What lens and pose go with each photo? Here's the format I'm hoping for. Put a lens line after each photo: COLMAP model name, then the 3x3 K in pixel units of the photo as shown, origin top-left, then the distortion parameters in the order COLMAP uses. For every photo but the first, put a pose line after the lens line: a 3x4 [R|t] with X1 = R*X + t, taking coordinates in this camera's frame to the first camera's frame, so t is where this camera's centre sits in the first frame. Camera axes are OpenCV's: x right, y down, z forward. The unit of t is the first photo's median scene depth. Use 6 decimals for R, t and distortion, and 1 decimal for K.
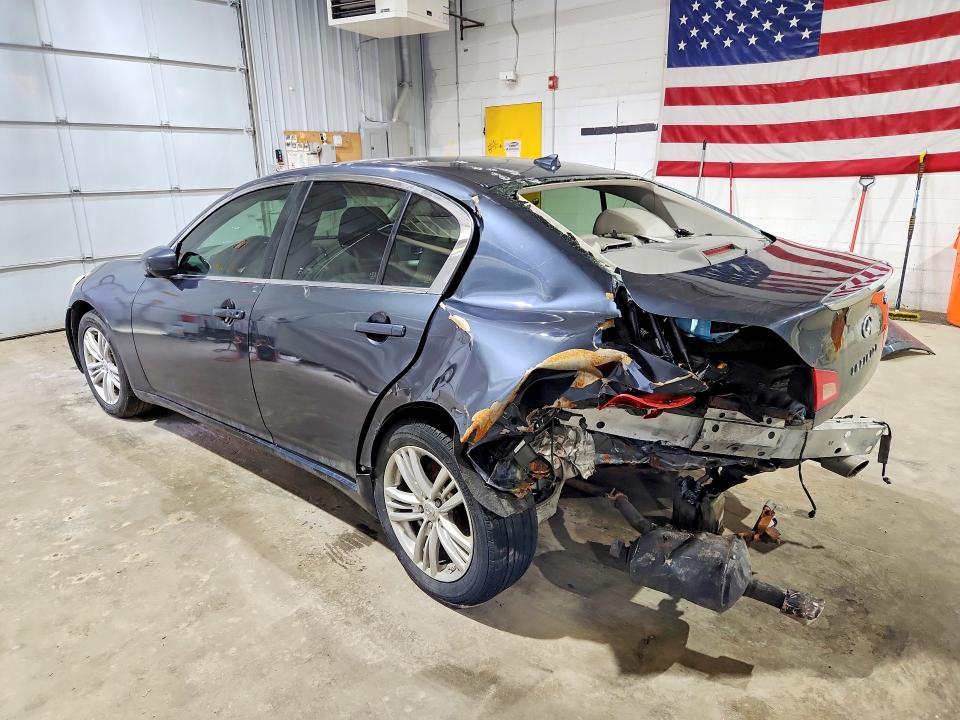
lens RADIAL K [[698.9, 0, 477.2], [0, 698.9, 361.3], [0, 0, 1]] dist [0.060836, -0.061365]
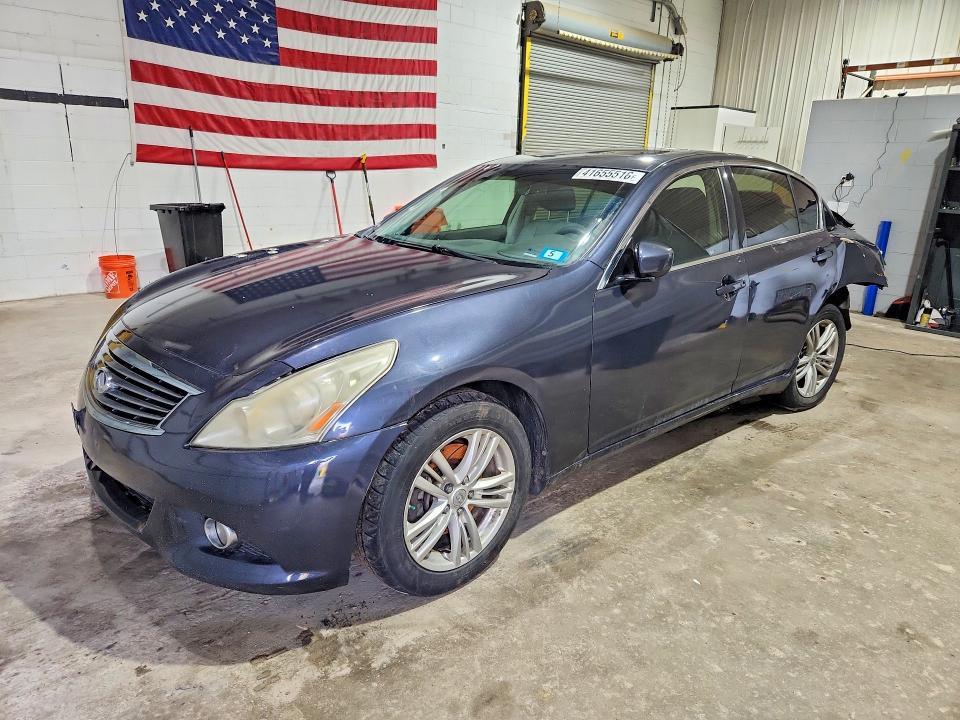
lens RADIAL K [[698.9, 0, 477.2], [0, 698.9, 361.3], [0, 0, 1]] dist [0.060836, -0.061365]
pose [[0.047640, -0.240742, 0.969419, -0.774860], [0.231505, 0.946756, 0.223737, -0.159439], [-0.971667, 0.213766, 0.100837, 0.692596]]
